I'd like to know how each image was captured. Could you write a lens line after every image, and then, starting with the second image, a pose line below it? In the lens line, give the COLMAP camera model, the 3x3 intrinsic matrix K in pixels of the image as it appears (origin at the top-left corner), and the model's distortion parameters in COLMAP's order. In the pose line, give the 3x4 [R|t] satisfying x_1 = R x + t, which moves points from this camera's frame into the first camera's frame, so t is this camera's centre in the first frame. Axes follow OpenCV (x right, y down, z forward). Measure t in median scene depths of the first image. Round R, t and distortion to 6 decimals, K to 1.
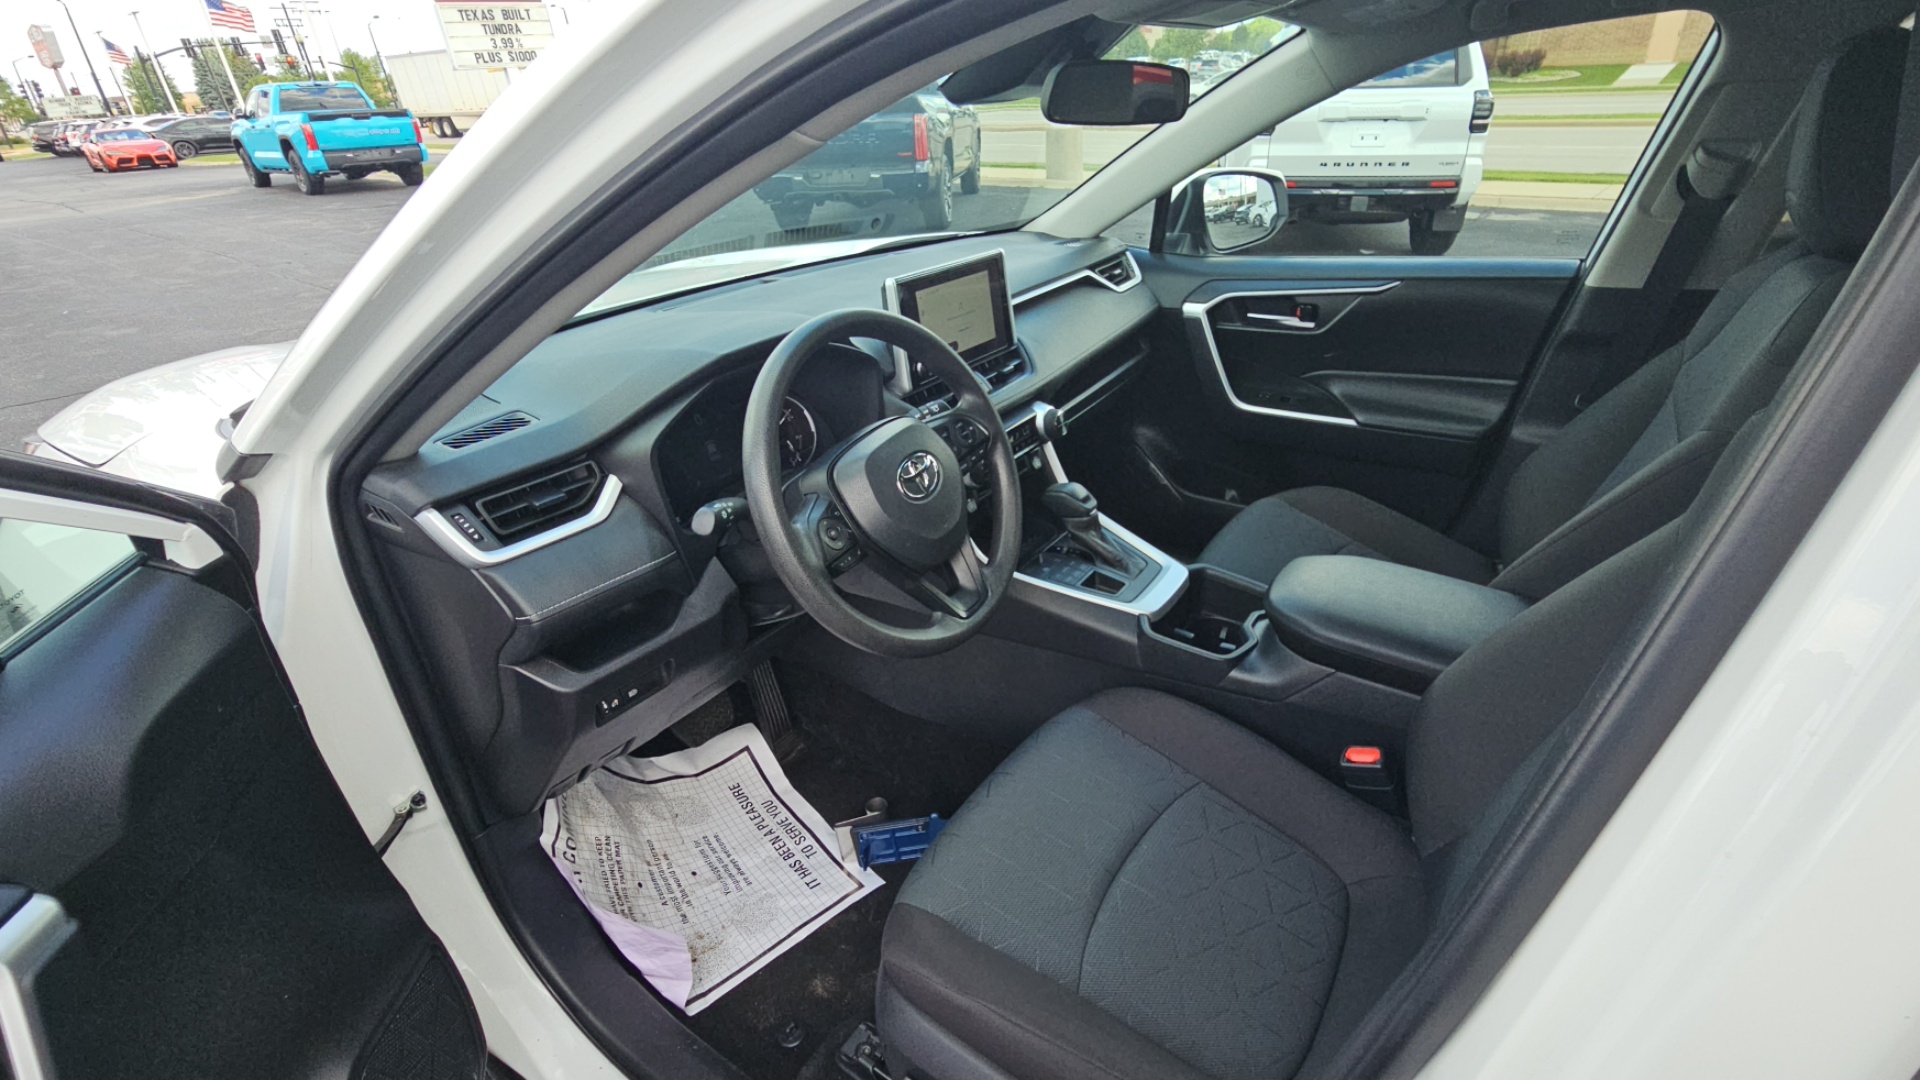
lens RADIAL K [[858.3, 0, 981.6], [0, 858.3, 545.9], [0, 0, 1]] dist [0.007536, -0.005745]
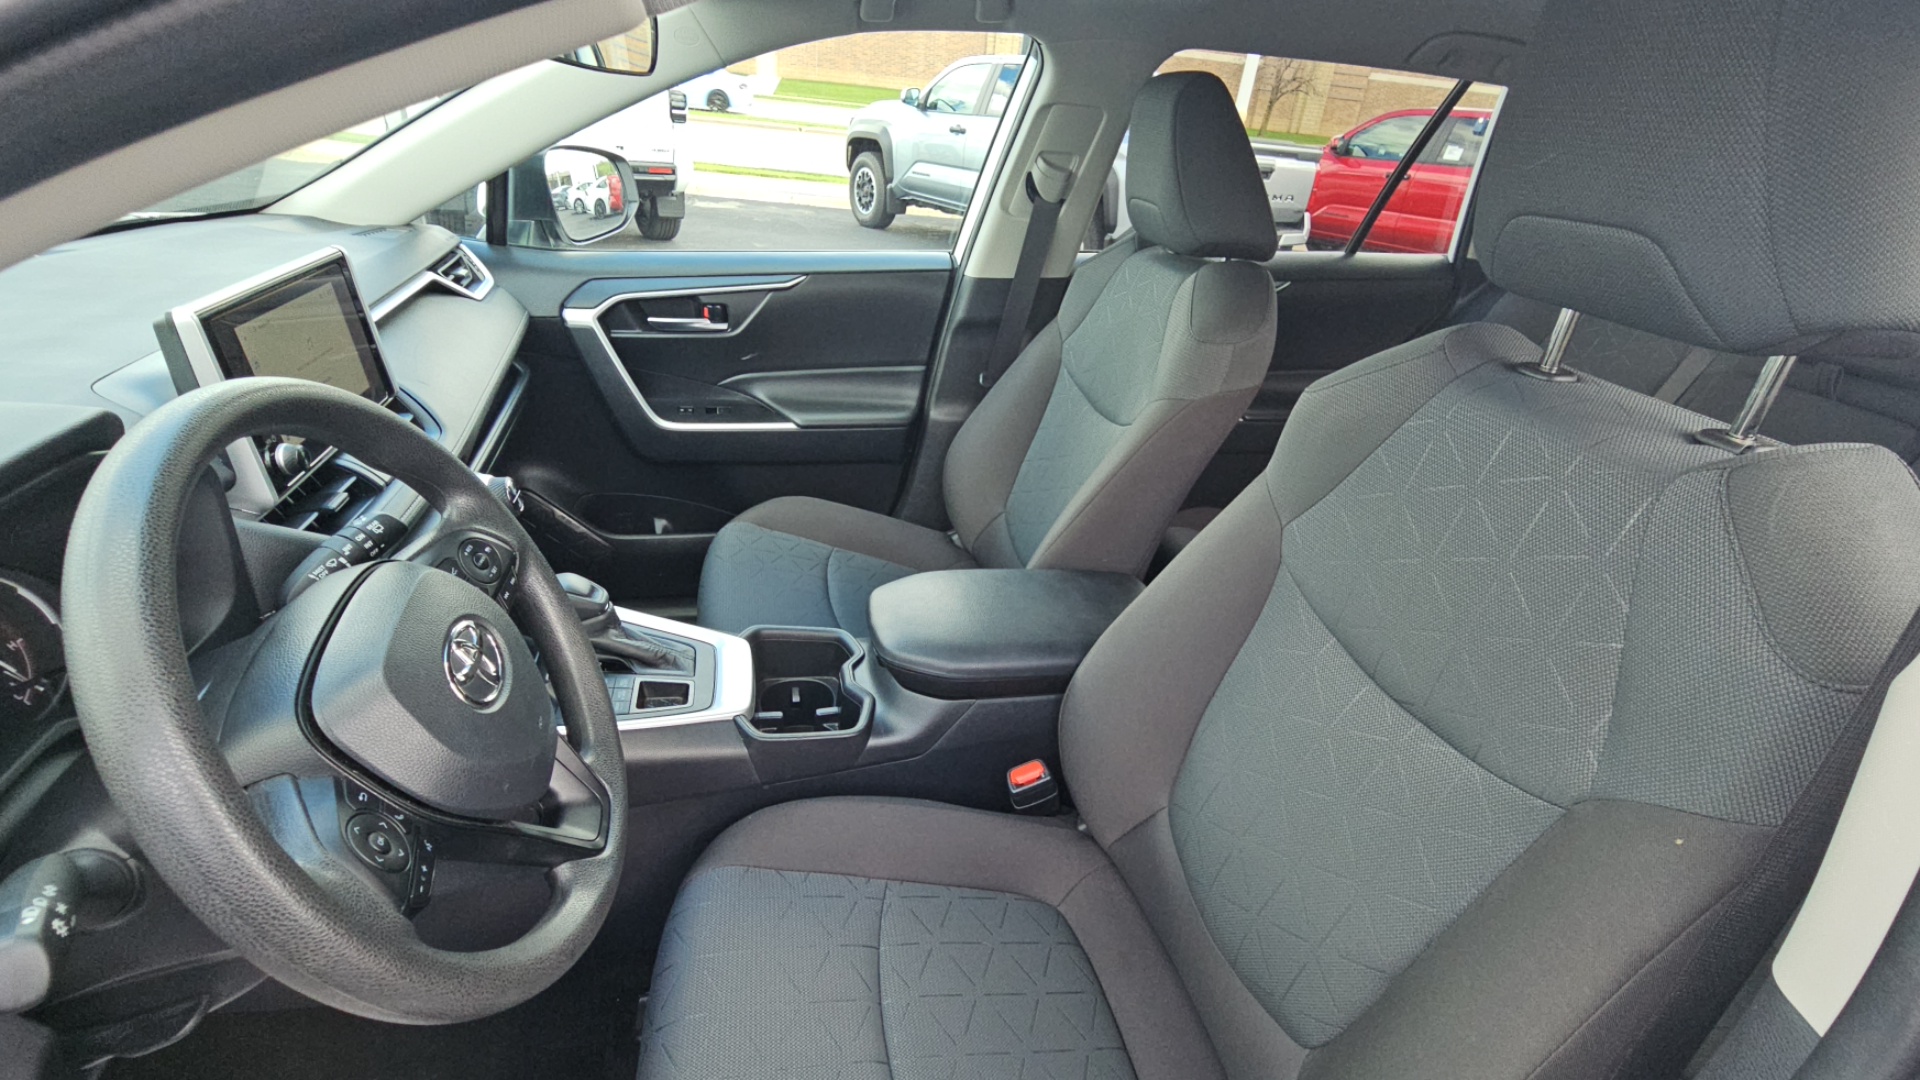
lens RADIAL K [[859.3, 0, 979.4], [0, 859.3, 543.6], [0, 0, 1]] dist [0.012547, -0.011987]
pose [[0.674126, -0.246478, 0.696278, -0.126233], [0.236491, 0.965080, 0.112664, -0.079851], [-0.699733, 0.088714, 0.708875, 0.203551]]
